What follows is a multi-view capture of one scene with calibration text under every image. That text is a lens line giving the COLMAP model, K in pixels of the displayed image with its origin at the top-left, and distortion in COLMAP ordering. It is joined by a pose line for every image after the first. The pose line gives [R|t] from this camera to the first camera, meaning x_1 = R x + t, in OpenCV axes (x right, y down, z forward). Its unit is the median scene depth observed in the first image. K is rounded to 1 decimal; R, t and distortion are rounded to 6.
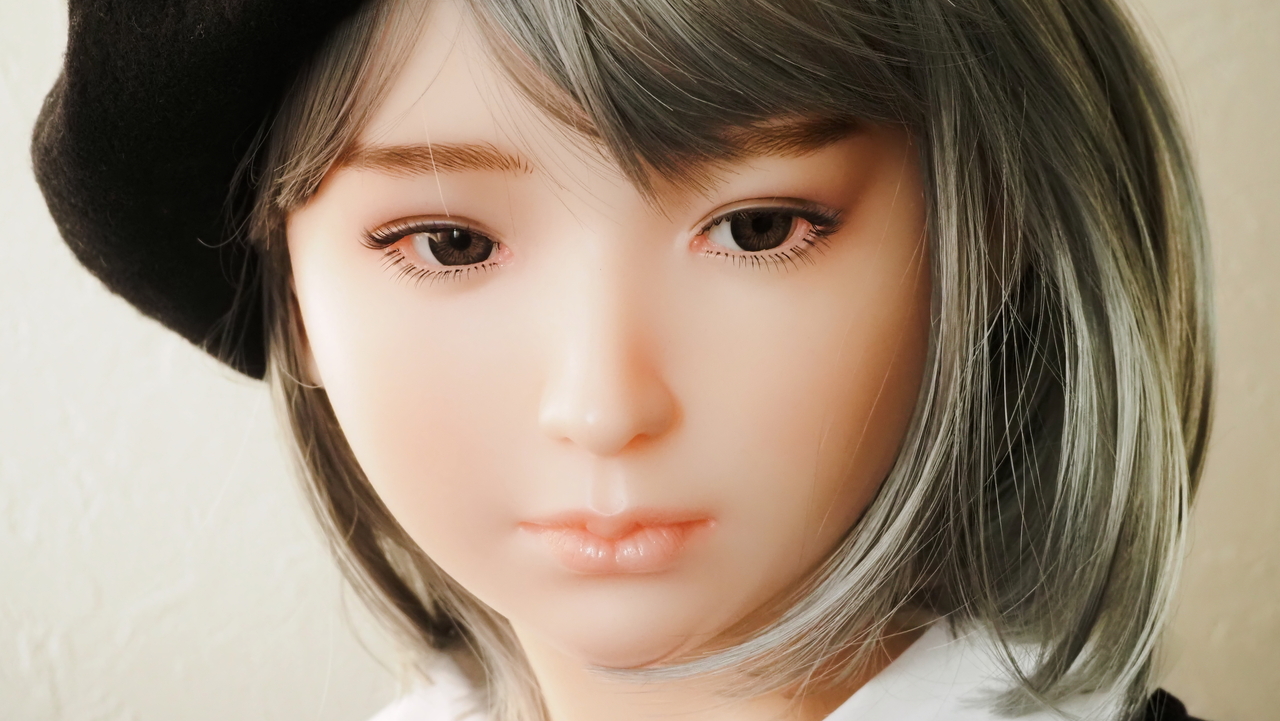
lens RADIAL K [[3244.5, 0, 617.8], [0, 3244.5, 358.6], [0, 0, 1]] dist [-0.013561, 0.000000]
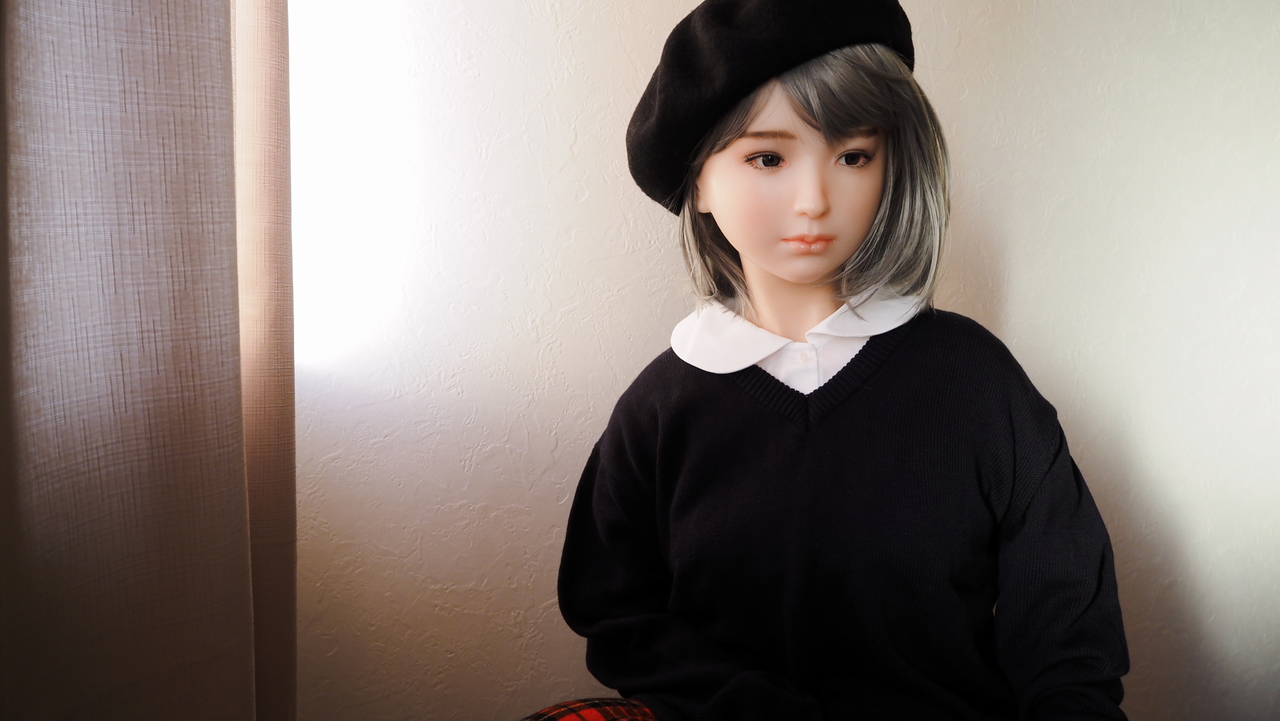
lens RADIAL K [[1078.8, 0, 638.3], [0, 1078.8, 362.4], [0, 0, 1]] dist [-0.054483, 0.008045]
pose [[0.990905, 0.008476, 0.134298, -0.352321], [-0.012697, 0.999451, 0.030606, 0.153861], [-0.133965, -0.032033, 0.990468, -0.179209]]
